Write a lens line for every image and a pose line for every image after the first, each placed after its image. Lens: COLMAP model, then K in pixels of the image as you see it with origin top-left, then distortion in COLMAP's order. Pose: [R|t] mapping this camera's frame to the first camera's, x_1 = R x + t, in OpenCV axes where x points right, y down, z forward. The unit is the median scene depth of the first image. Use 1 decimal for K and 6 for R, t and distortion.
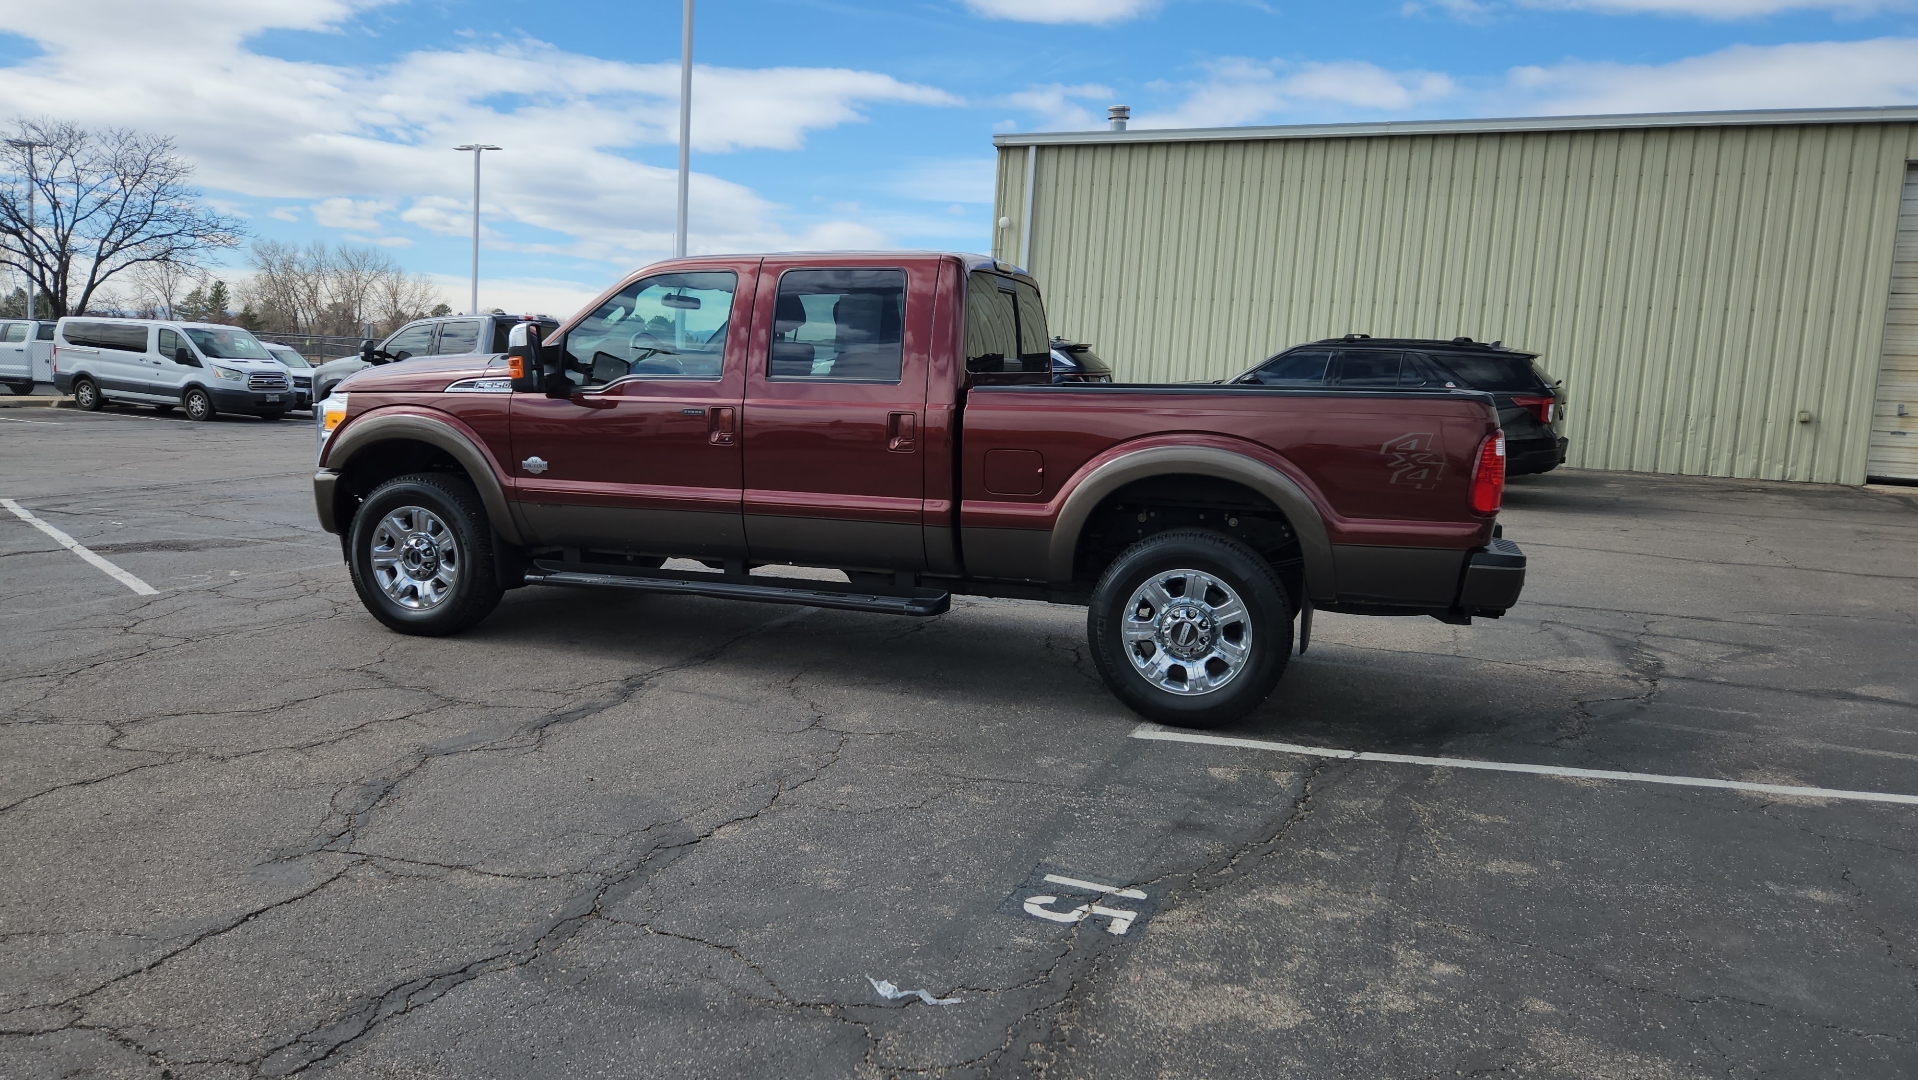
lens RADIAL K [[1277.7, 0, 926.0], [0, 1277.7, 517.2], [0, 0, 1]] dist [0.073751, -0.056679]
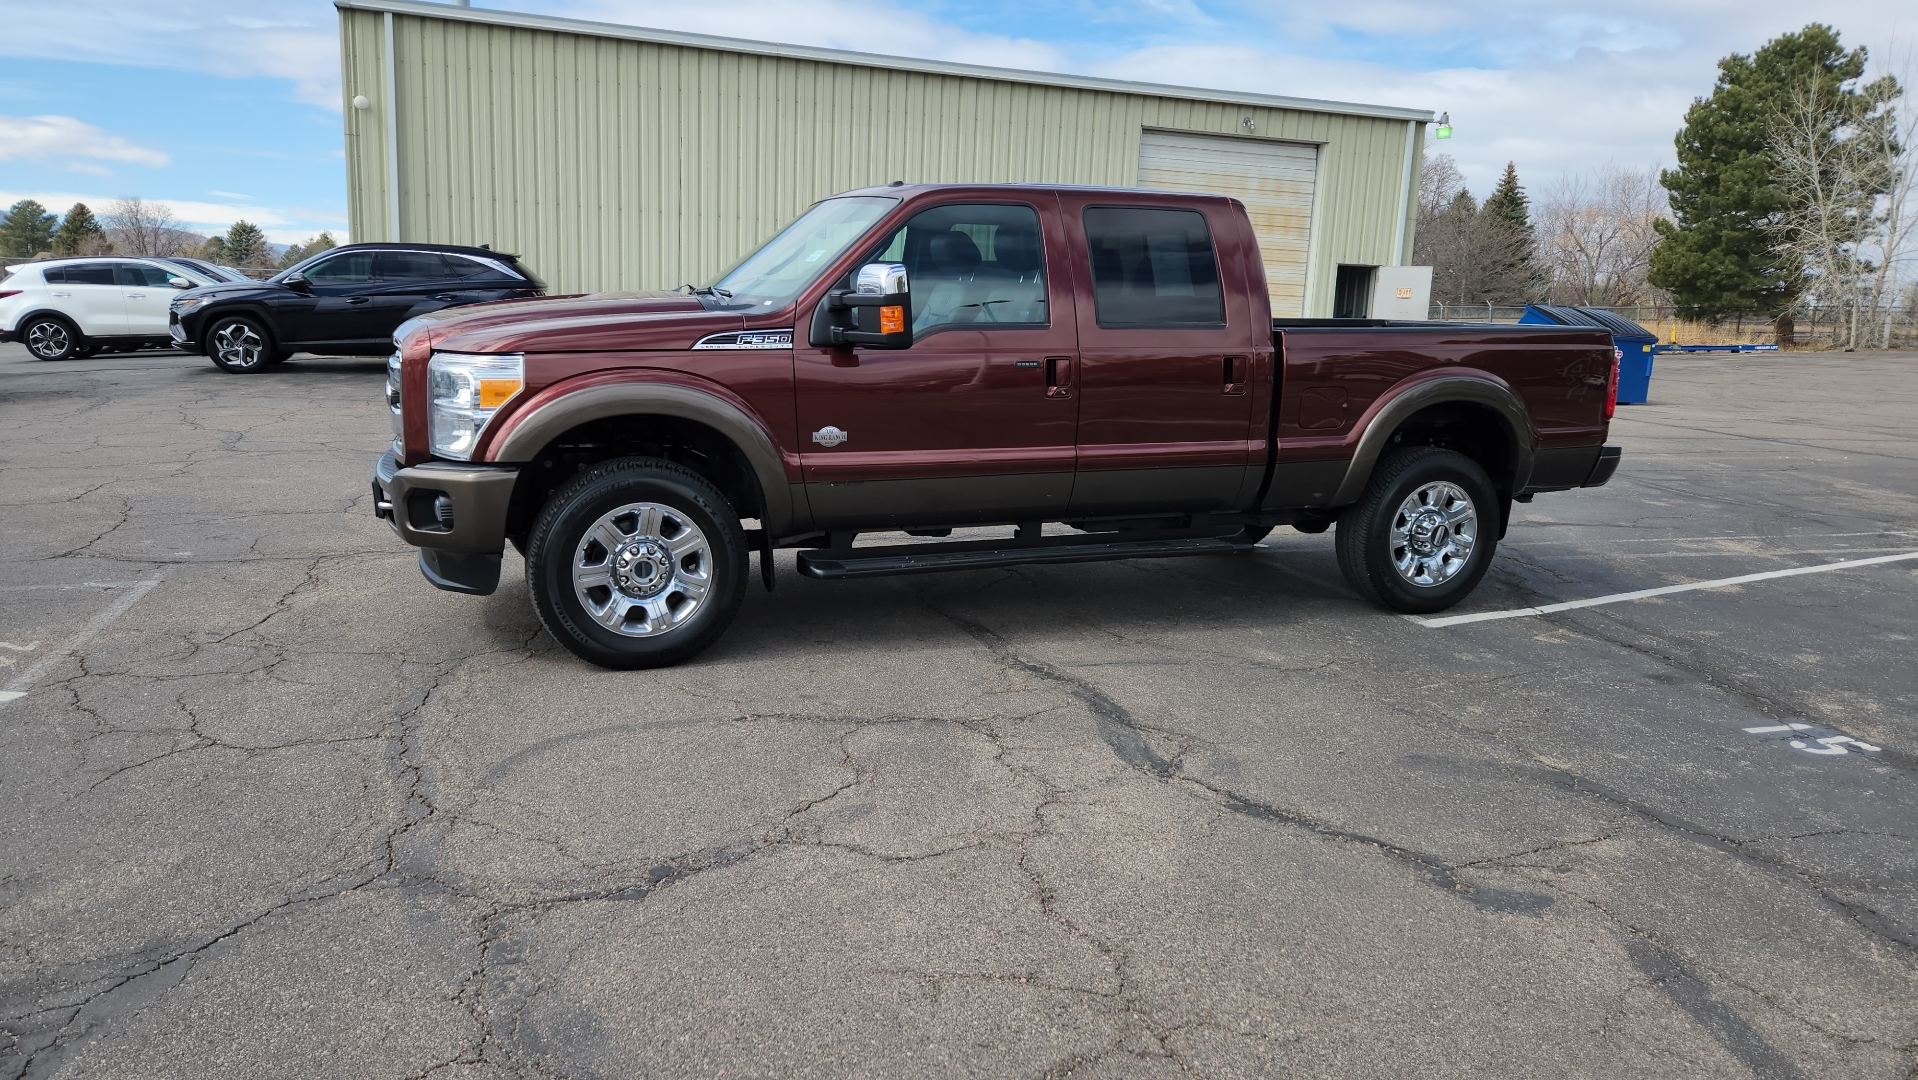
lens RADIAL K [[1278.9, 0, 927.1], [0, 1278.9, 548.1], [0, 0, 1]] dist [0.072251, -0.057788]
pose [[0.764537, -0.131434, 0.631038, -0.740857], [0.069557, 0.990096, 0.121948, -0.061787], [-0.640816, -0.049340, 0.766107, 0.310498]]
